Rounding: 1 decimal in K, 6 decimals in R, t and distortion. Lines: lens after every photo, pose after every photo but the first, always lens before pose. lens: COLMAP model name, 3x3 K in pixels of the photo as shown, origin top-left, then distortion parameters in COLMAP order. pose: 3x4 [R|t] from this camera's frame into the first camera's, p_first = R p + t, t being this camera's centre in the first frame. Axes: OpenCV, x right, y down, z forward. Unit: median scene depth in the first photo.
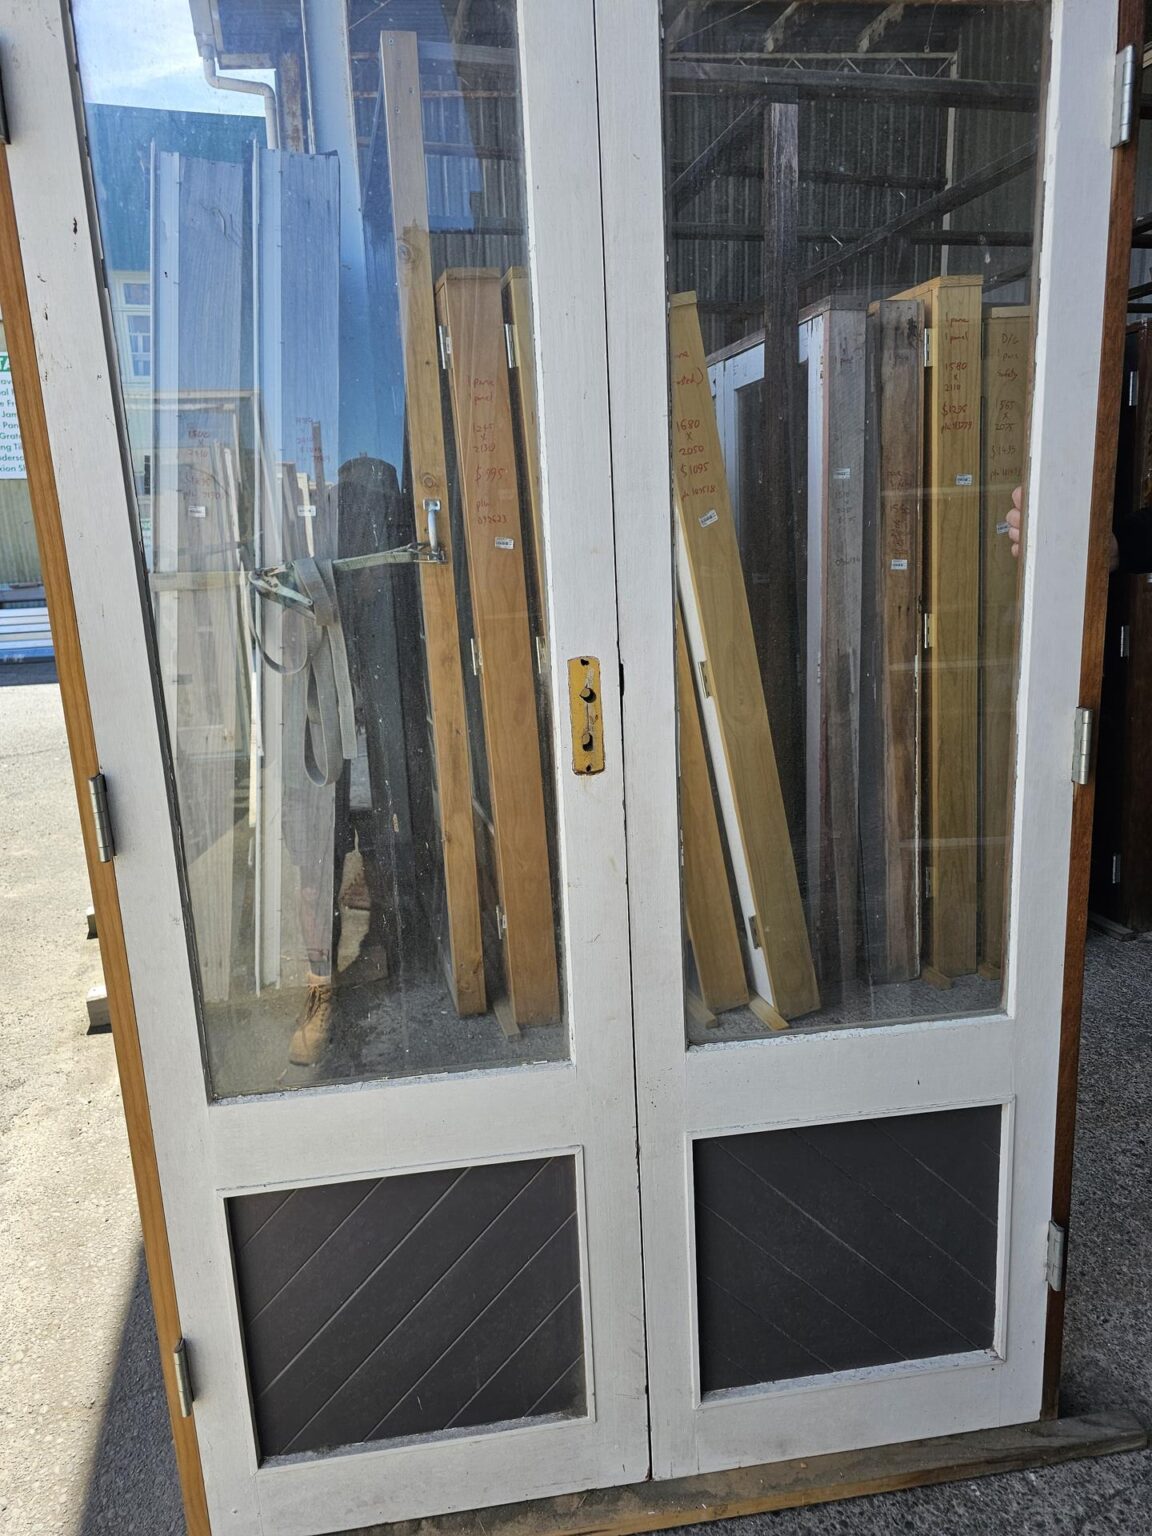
lens RADIAL K [[1014.8, 0, 576.8], [0, 1014.8, 771.2], [0, 0, 1]] dist [0.022731, -0.013164]
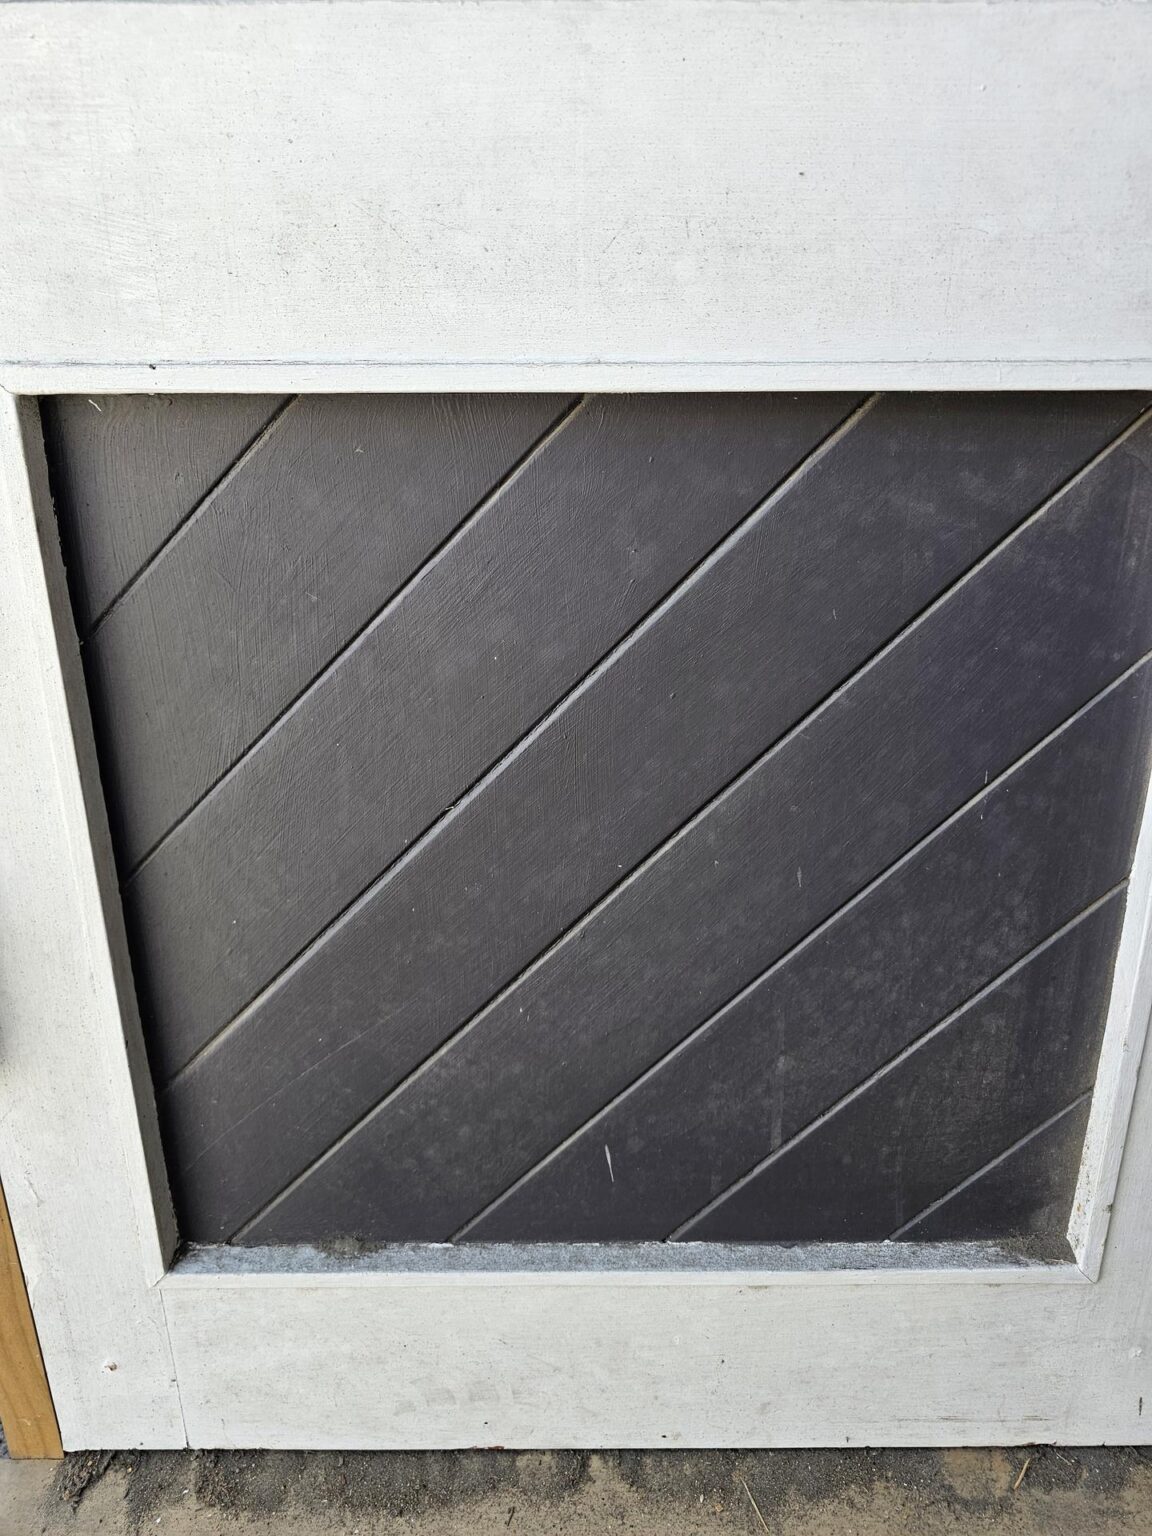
lens RADIAL K [[1014.8, 0, 576.7], [0, 1014.8, 765.1], [0, 0, 1]] dist [0.022731, -0.013164]
pose [[0.989963, 0.080929, -0.115861, -0.134359], [-0.065654, 0.989329, 0.130068, 0.432780], [0.125151, -0.121156, 0.984712, 0.661912]]
